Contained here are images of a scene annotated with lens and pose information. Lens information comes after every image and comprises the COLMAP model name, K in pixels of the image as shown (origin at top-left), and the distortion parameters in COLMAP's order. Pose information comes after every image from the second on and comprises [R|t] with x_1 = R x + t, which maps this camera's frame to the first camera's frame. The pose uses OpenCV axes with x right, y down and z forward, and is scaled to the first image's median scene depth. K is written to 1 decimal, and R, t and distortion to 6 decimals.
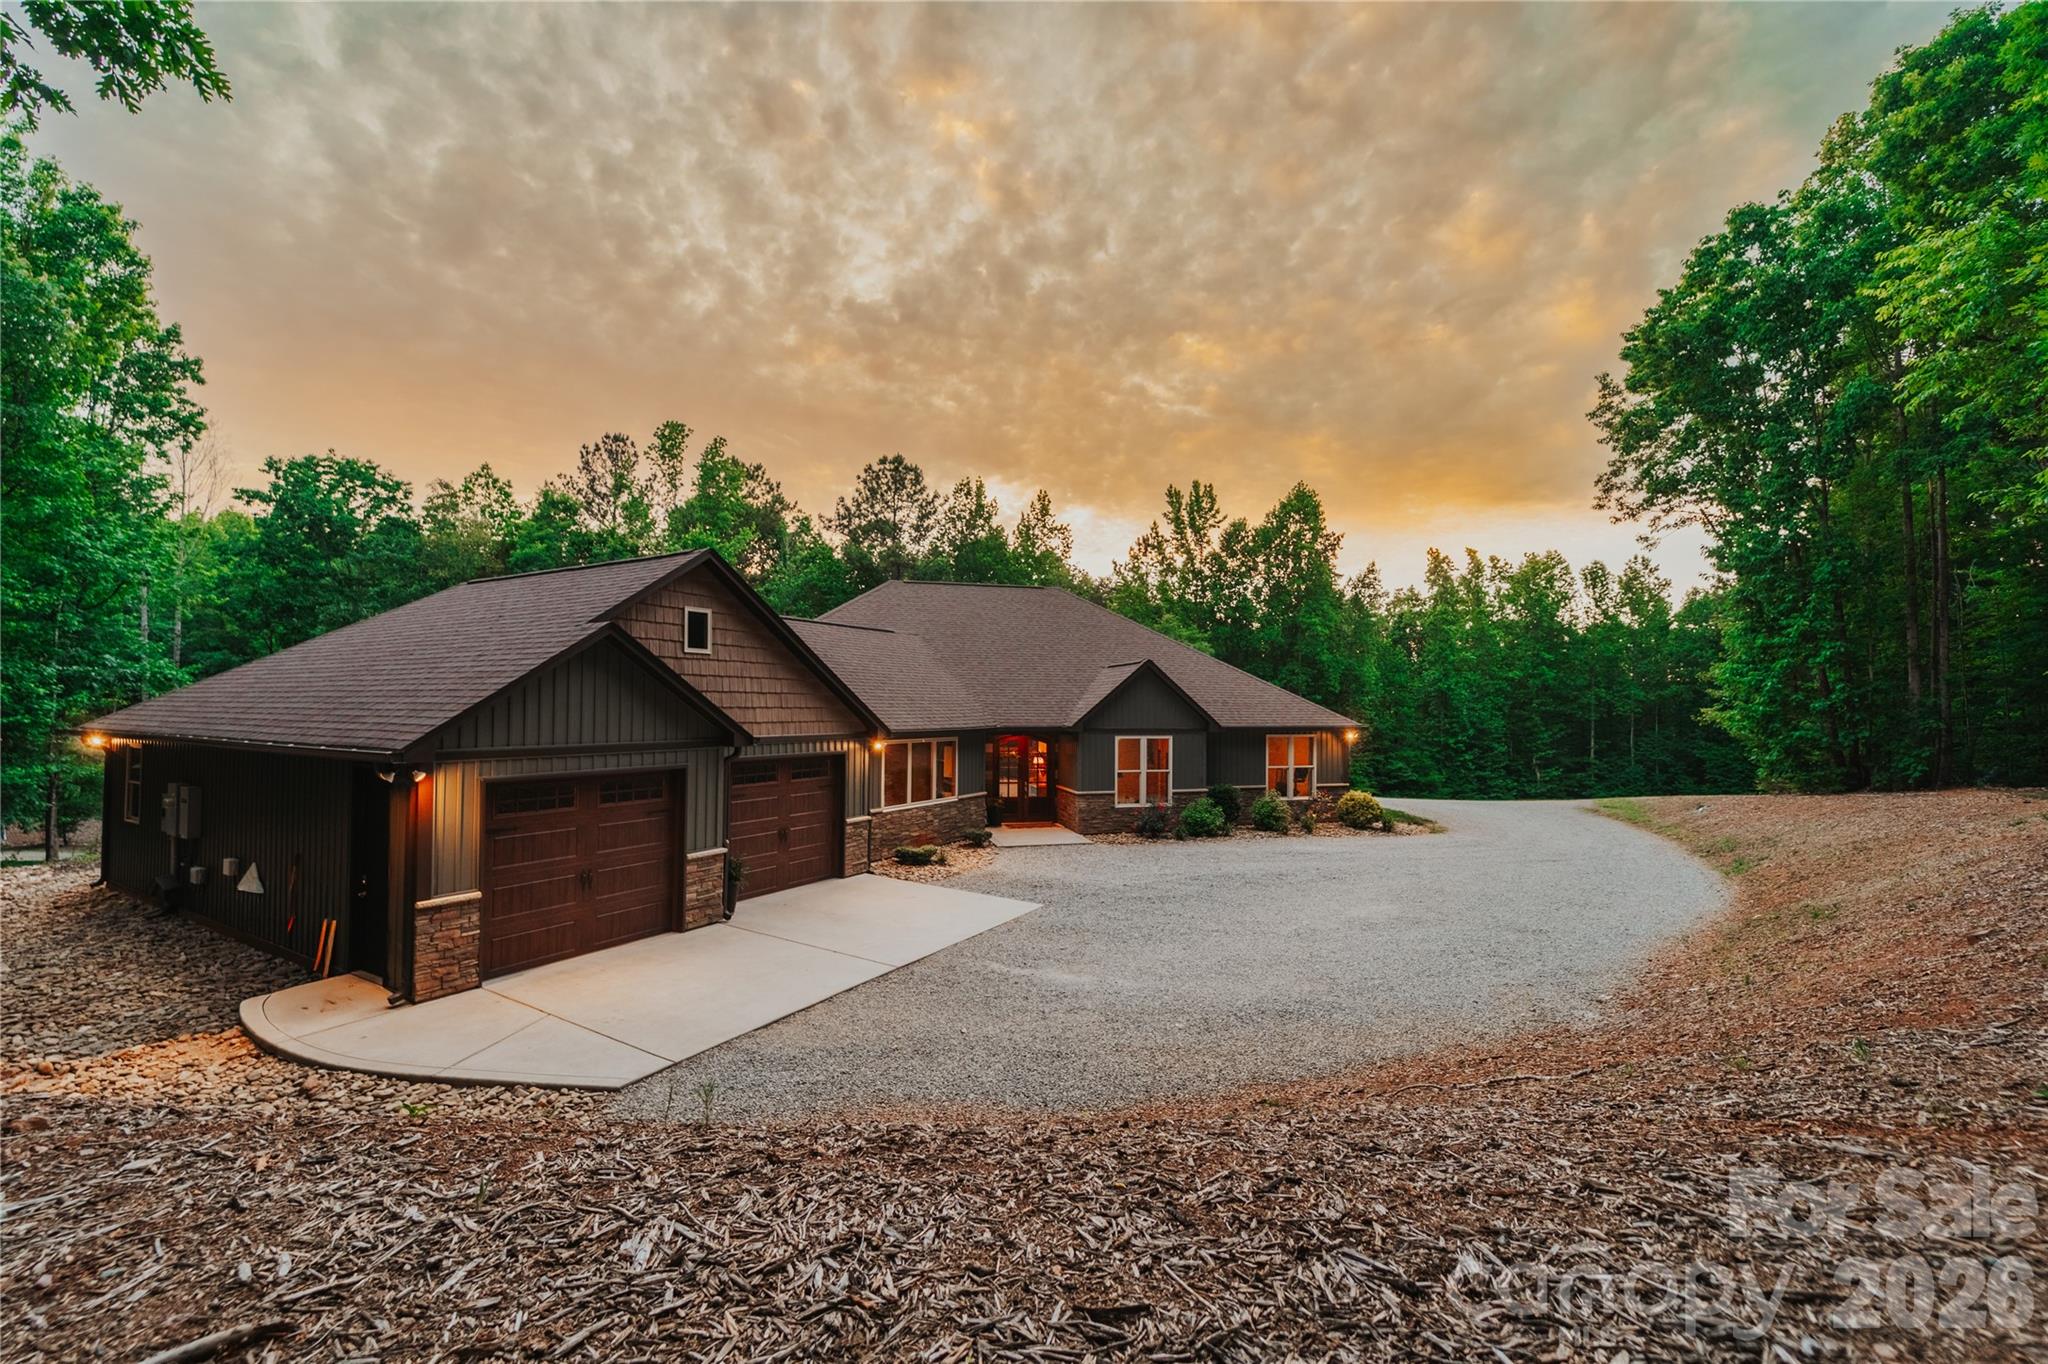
lens RADIAL K [[865.5, 0, 1092.4], [0, 865.5, 683.4], [0, 0, 1]] dist [0.000989, 0.000137]
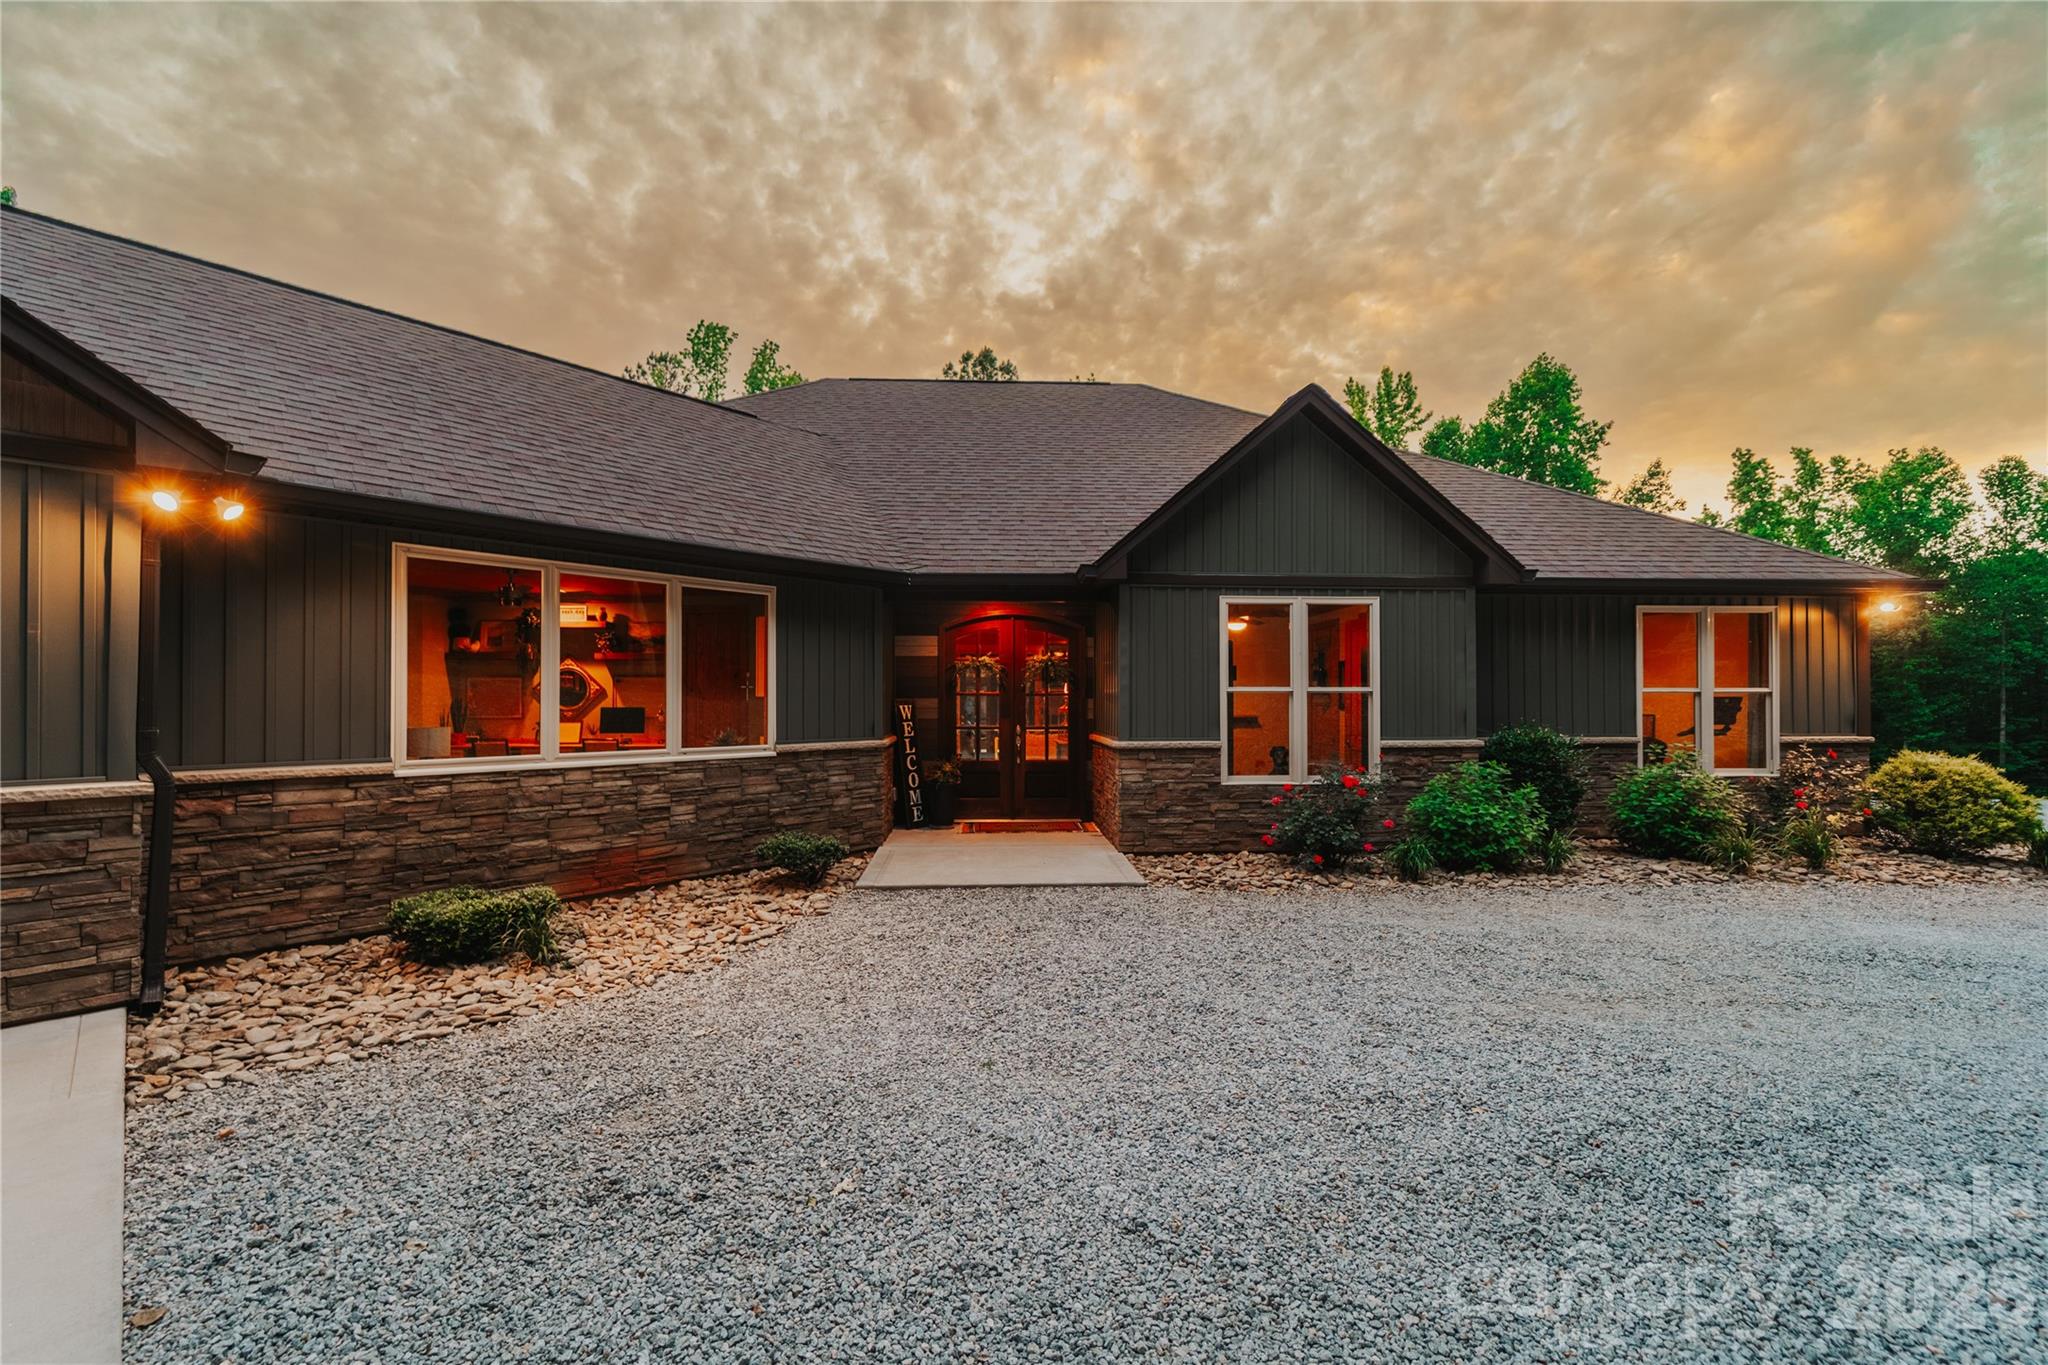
lens RADIAL K [[863.4, 0, 1033.9], [0, 863.4, 680.2], [0, 0, 1]] dist [0.007402, -0.000125]
pose [[0.965724, -0.019860, -0.258811, 0.003996], [0.020238, 0.999794, -0.001206, 0.009114], [0.258782, -0.004073, 0.965927, 0.058162]]
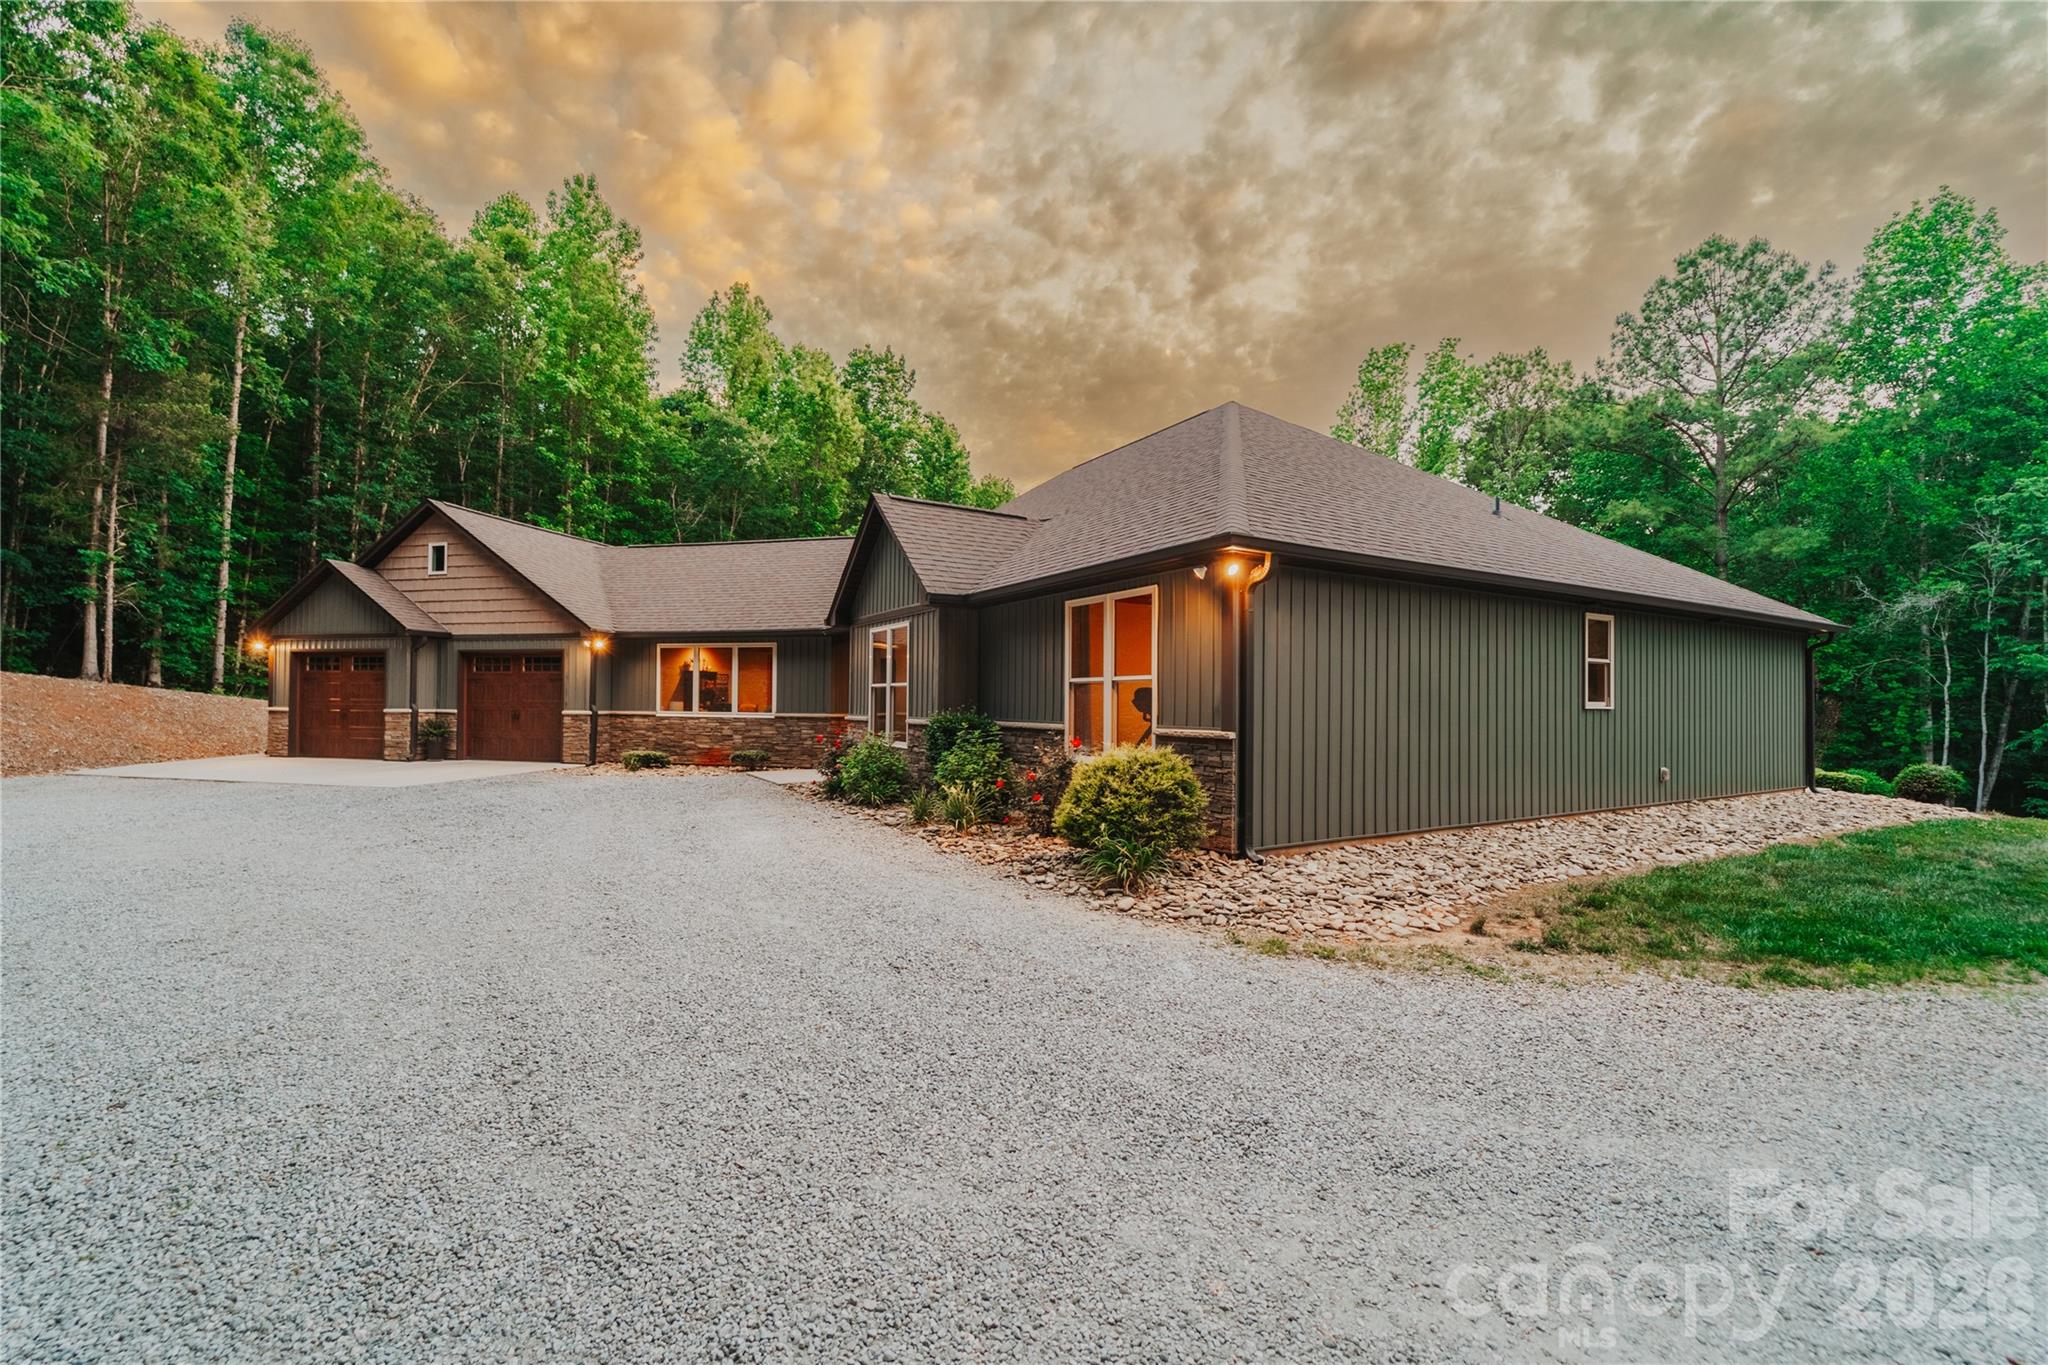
lens RADIAL K [[907.7, 0, 1024.0], [0, 907.7, 682.5], [0, 0, 1]] dist [0.004209, -0.004196]
pose [[0.163036, -0.040176, -0.985802, 0.064730], [0.016165, 0.999145, -0.038047, 0.011904], [0.986488, -0.009733, 0.163546, 0.094602]]
